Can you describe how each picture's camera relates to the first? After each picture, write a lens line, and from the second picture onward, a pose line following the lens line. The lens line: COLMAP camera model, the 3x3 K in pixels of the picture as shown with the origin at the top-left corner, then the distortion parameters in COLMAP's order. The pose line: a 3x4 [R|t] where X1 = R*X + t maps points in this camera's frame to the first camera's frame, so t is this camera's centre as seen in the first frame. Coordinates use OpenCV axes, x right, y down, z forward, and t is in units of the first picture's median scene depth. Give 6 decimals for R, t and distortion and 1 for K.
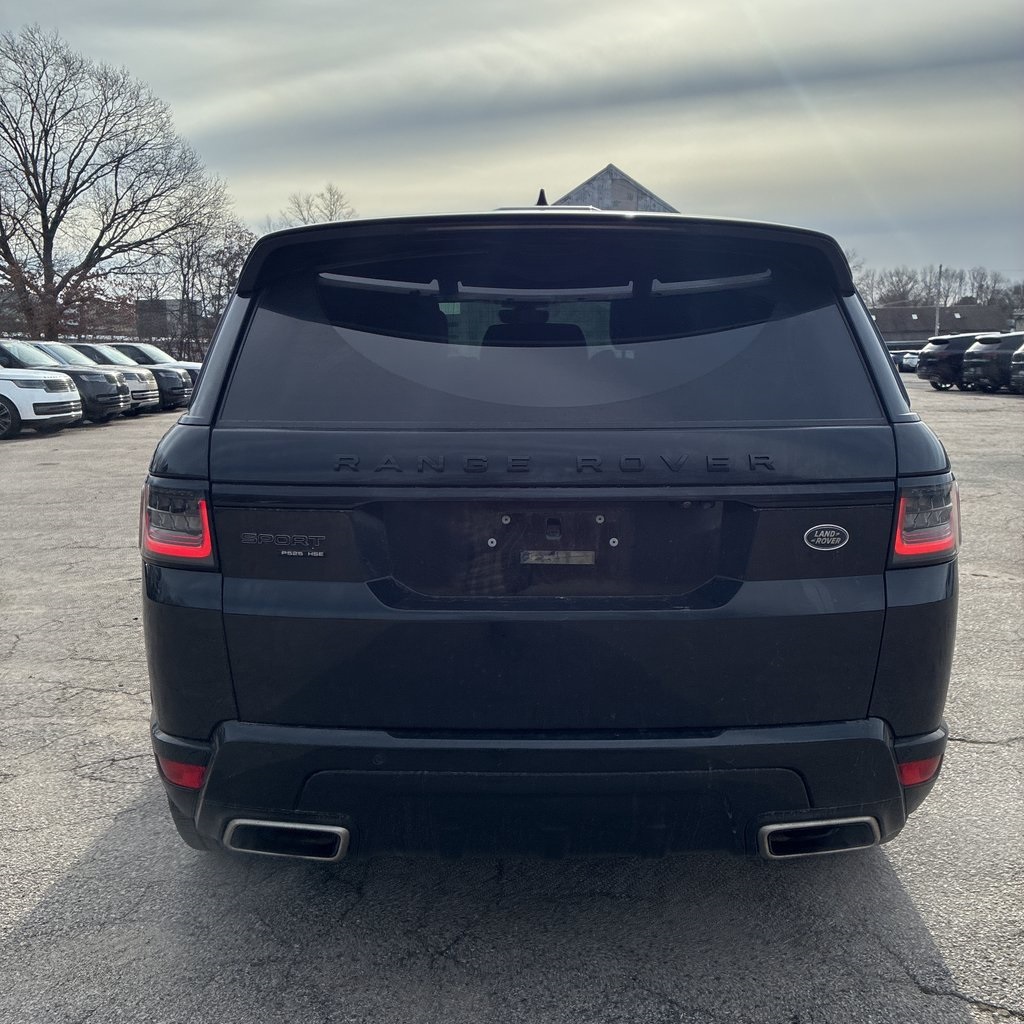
lens RADIAL K [[1020.3, 0, 512.7], [0, 1020.3, 529.8], [0, 0, 1]] dist [0.048522, -0.039082]
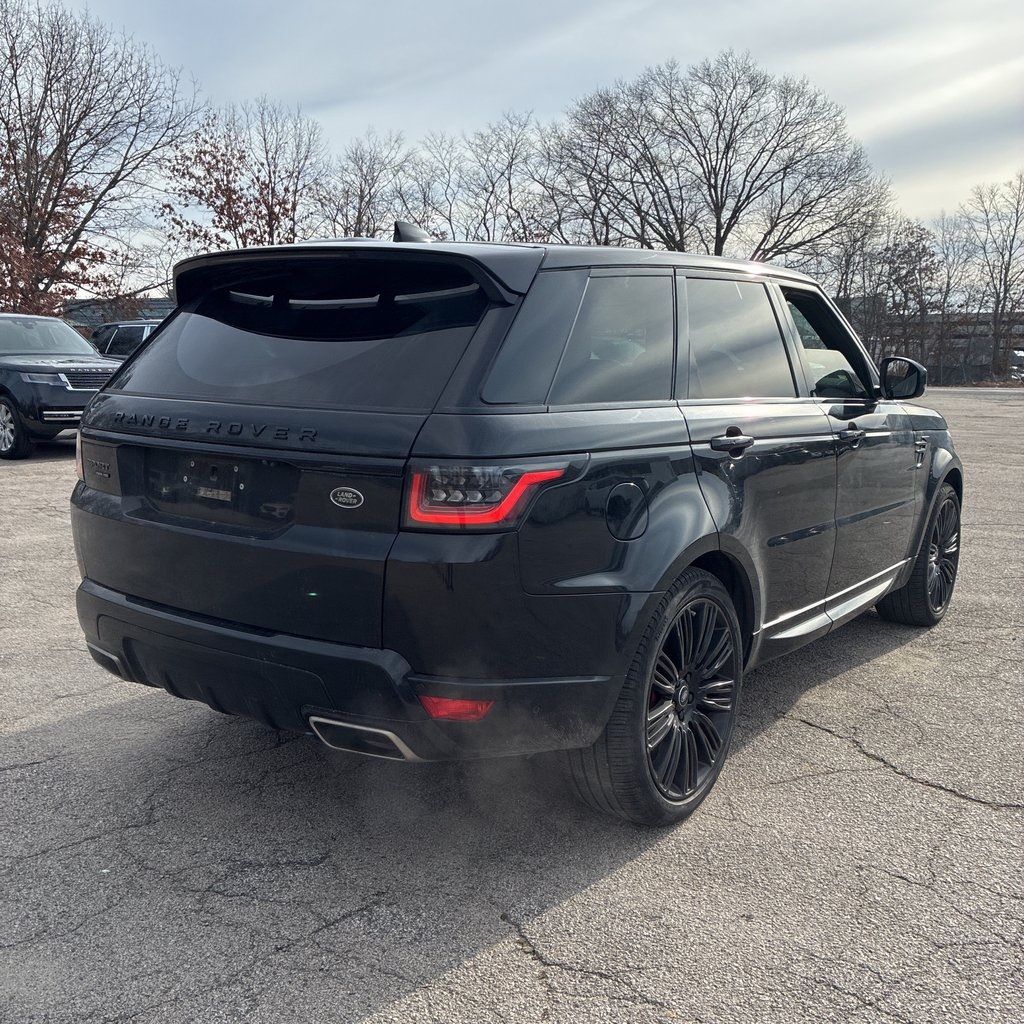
lens RADIAL K [[1017.0, 0, 512.0], [0, 1017.0, 512.0], [0, 0, 1]] dist [0.020239, -0.008842]
pose [[0.822260, 0.108468, -0.558680, 1.149635], [-0.116098, 0.992996, 0.021919, -0.025808], [0.557145, 0.046839, 0.829093, 0.061804]]
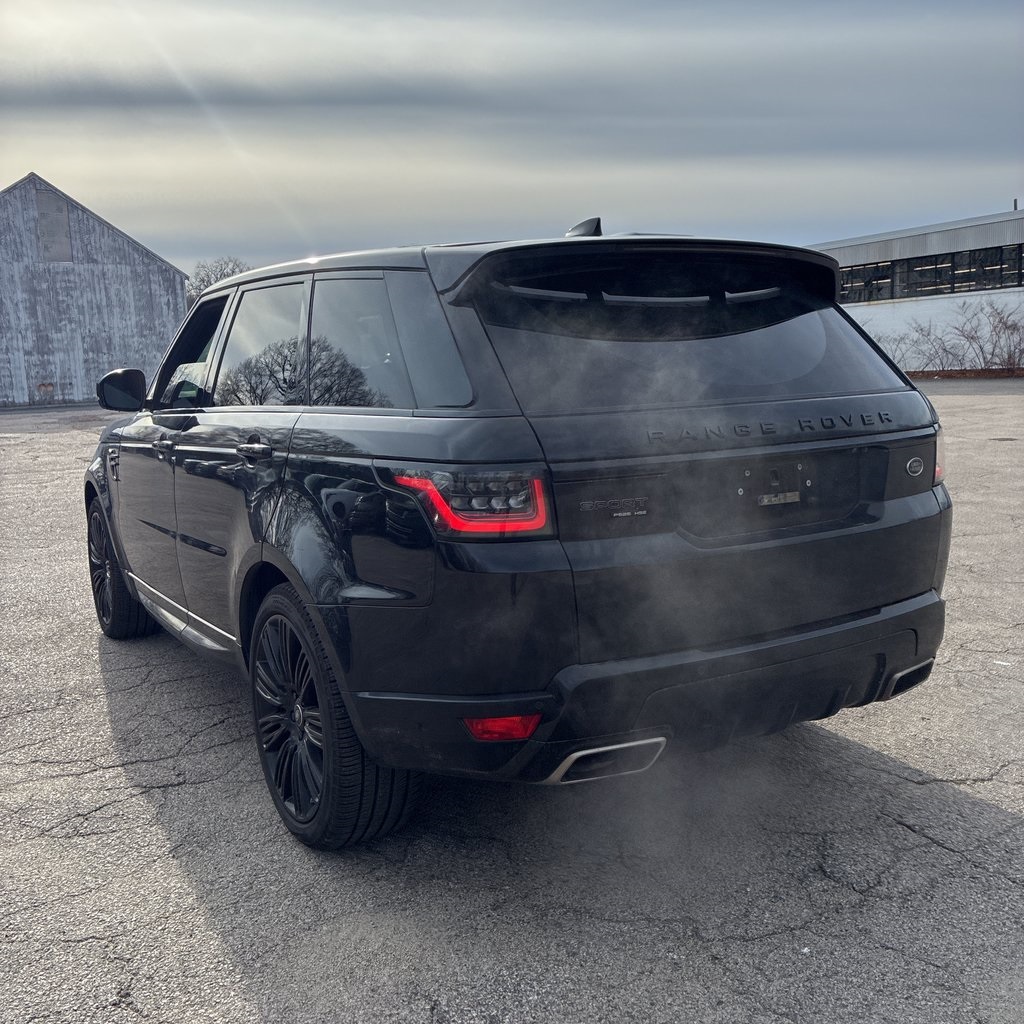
lens RADIAL K [[1017.0, 0, 512.0], [0, 1017.0, 512.0], [0, 0, 1]] dist [0.020239, -0.008842]
pose [[0.860314, -0.098823, 0.500094, -0.898727], [0.115072, 0.993356, -0.001663, 0.006924], [-0.496607, 0.058977, 0.865969, 0.028506]]
